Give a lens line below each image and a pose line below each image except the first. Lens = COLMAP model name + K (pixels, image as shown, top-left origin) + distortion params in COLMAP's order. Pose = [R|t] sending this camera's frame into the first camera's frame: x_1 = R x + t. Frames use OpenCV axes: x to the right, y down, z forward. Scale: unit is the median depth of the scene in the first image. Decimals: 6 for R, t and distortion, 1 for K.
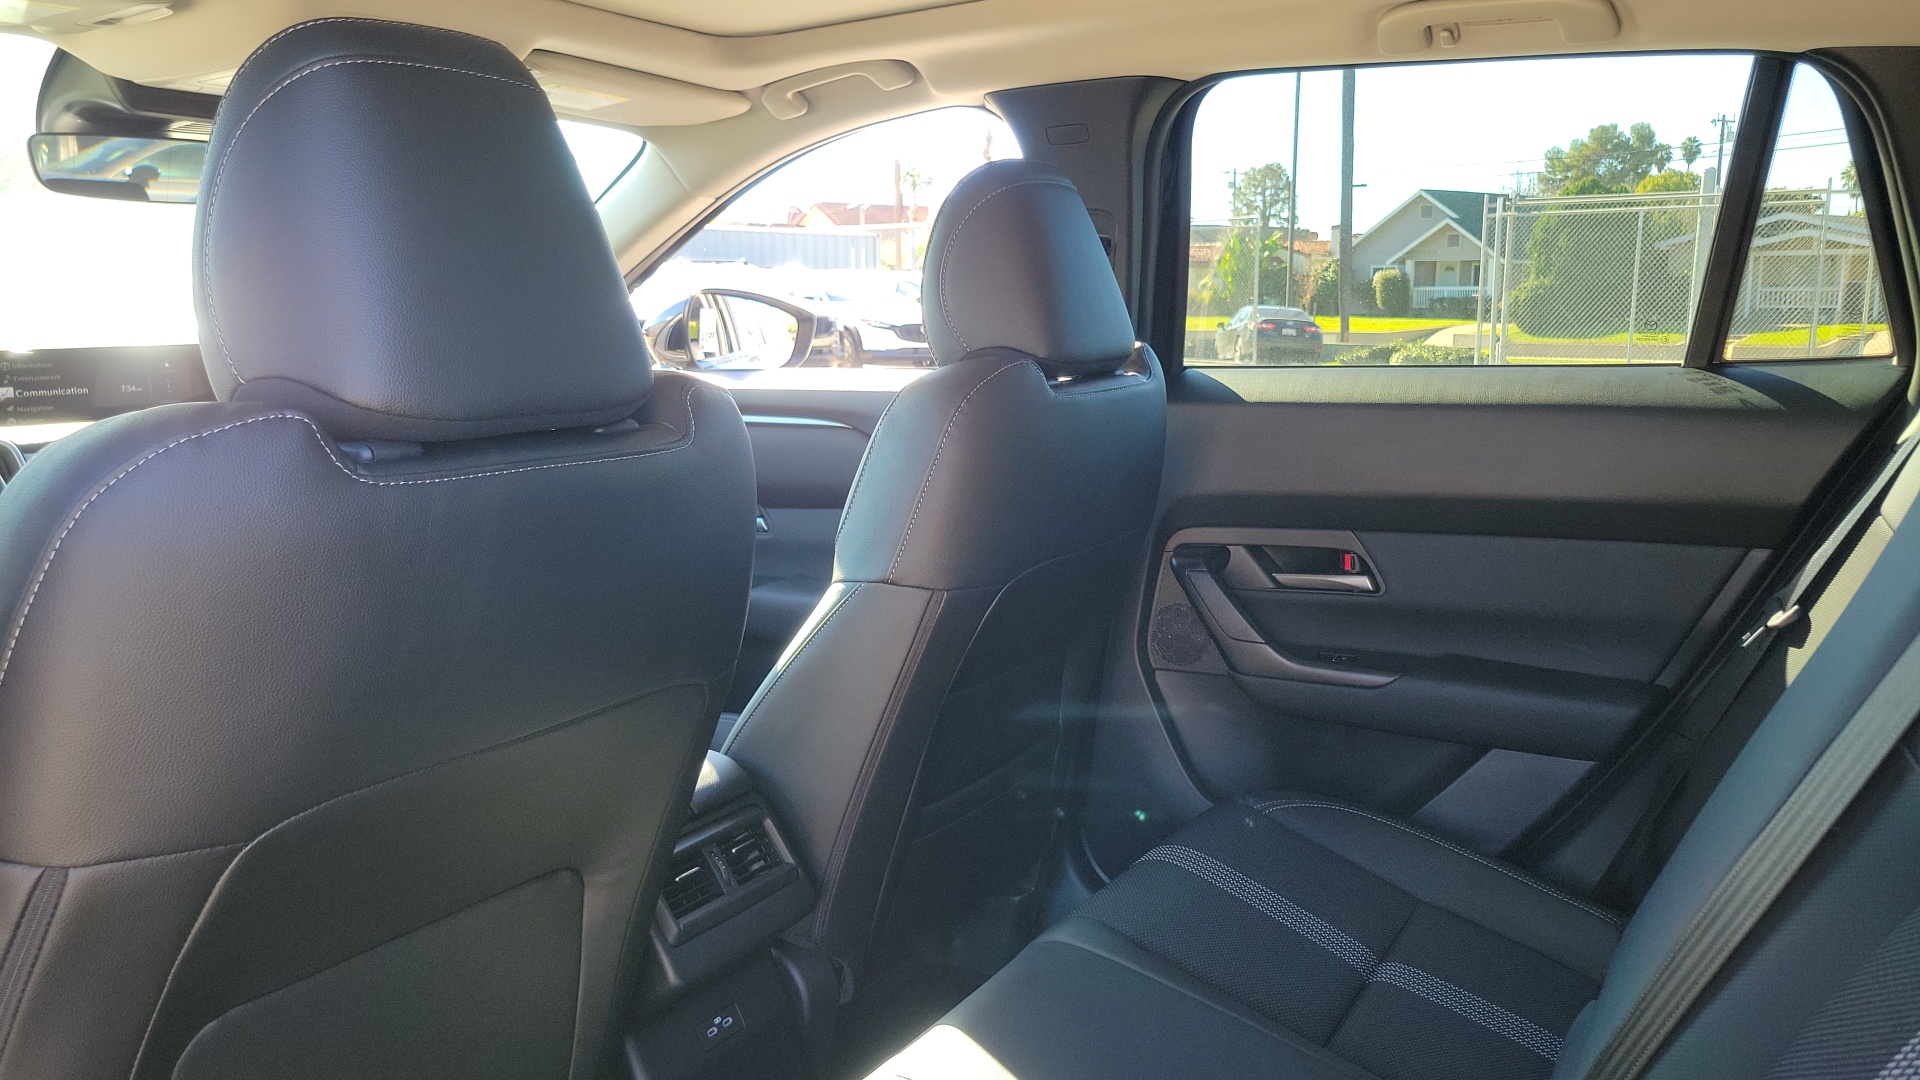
lens RADIAL K [[1456.3, 0, 958.9], [0, 1456.3, 532.8], [0, 0, 1]] dist [0.025584, -0.016172]
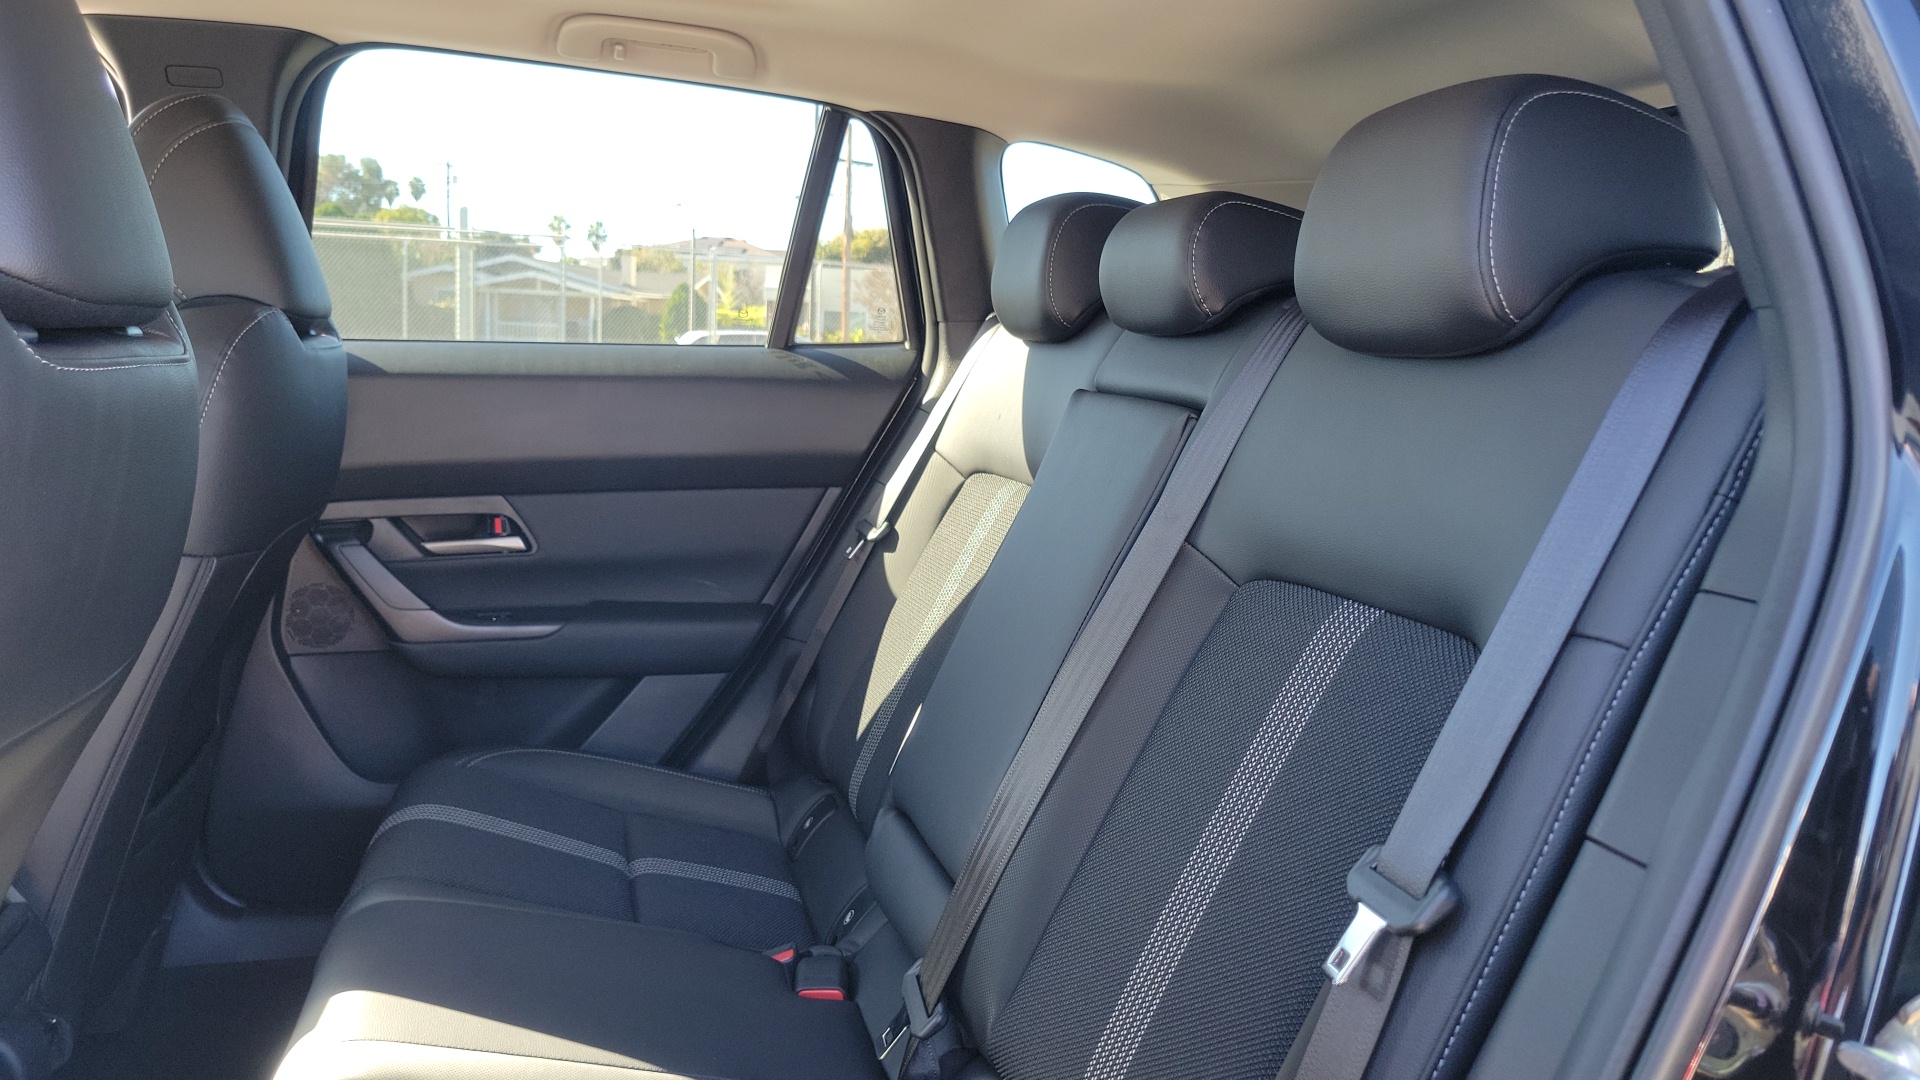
lens RADIAL K [[1456.3, 0, 953.1], [0, 1456.3, 544.0], [0, 0, 1]] dist [0.025584, -0.016172]
pose [[0.690843, -0.066048, 0.719982, -0.273420], [0.073878, 0.997055, 0.020577, 0.036445], [-0.719221, 0.038975, 0.693688, 0.023449]]
